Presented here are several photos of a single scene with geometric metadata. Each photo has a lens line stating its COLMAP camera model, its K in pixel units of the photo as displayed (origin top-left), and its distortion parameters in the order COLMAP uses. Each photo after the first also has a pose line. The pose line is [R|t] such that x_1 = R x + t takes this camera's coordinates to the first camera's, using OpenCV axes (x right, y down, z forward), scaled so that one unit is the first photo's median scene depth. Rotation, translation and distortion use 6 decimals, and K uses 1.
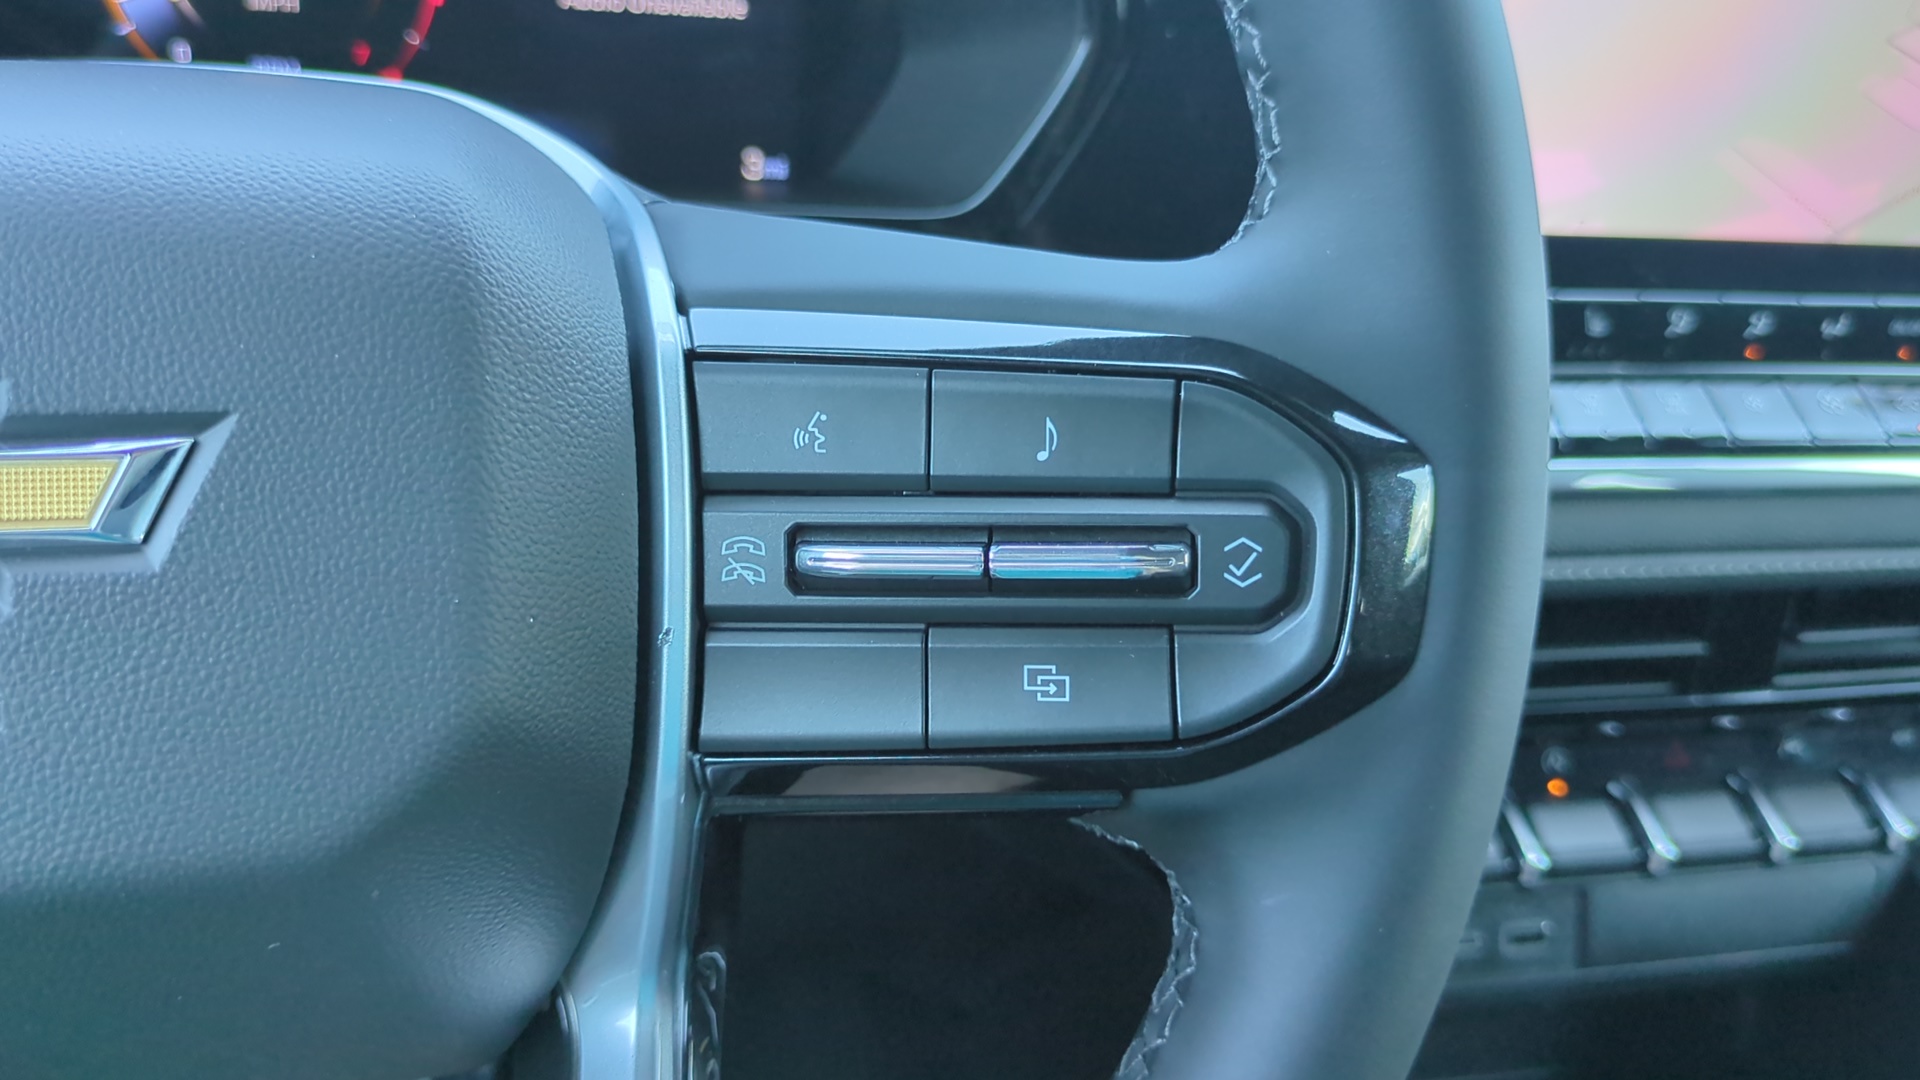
lens RADIAL K [[1623.5, 0, 955.1], [0, 1623.5, 539.5], [0, 0, 1]] dist [0.052635, -0.011073]
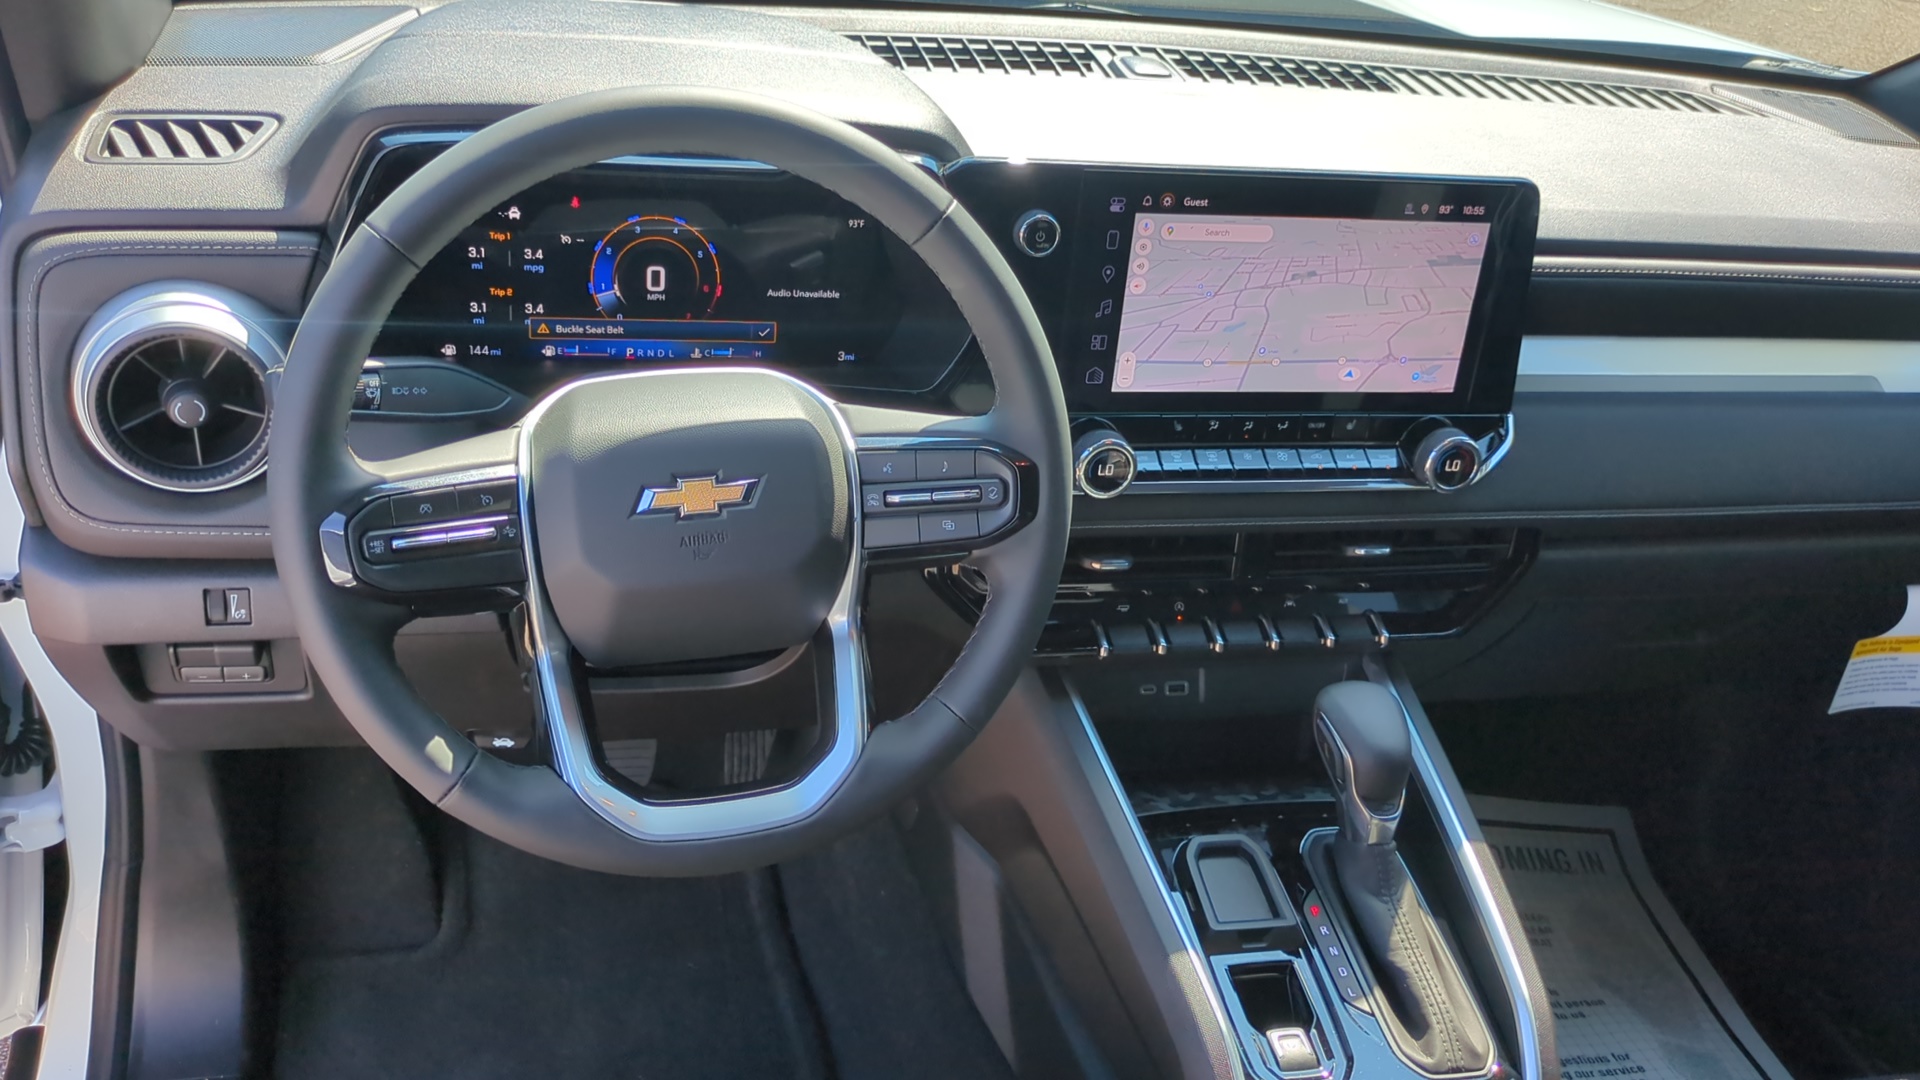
lens RADIAL K [[1623.5, 0, 939.9], [0, 1623.5, 525.8], [0, 0, 1]] dist [0.052635, -0.011073]
pose [[0.999982, 0.005932, -0.000034, 0.062412], [-0.005932, 0.999948, -0.008348, 0.092690], [-0.000015, 0.008348, 0.999965, -3.112034]]
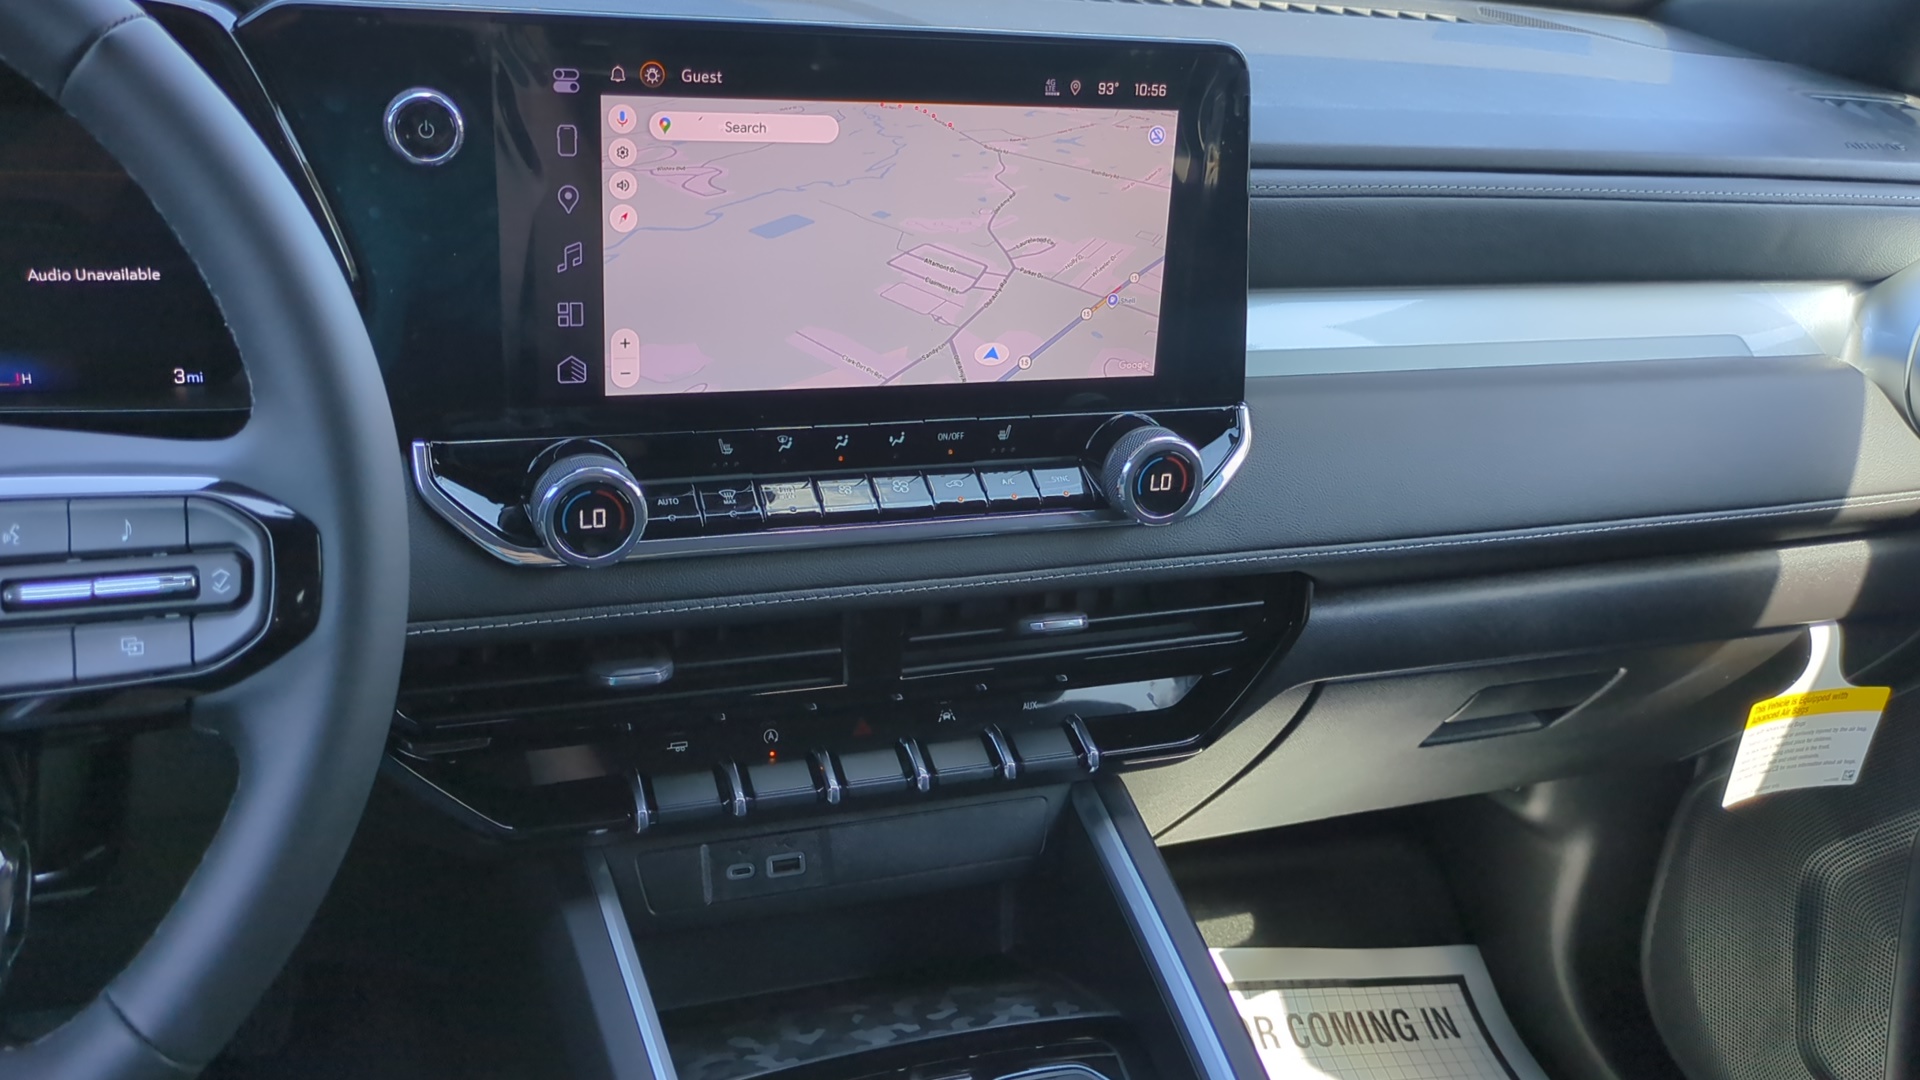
lens RADIAL K [[1623.5, 0, 946.1], [0, 1623.5, 527.2], [0, 0, 1]] dist [0.052635, -0.011073]
pose [[0.992483, -0.066485, 0.102752, 0.893849], [0.075775, 0.993117, -0.089315, 0.205766], [-0.096107, 0.096429, 0.990689, -1.216925]]
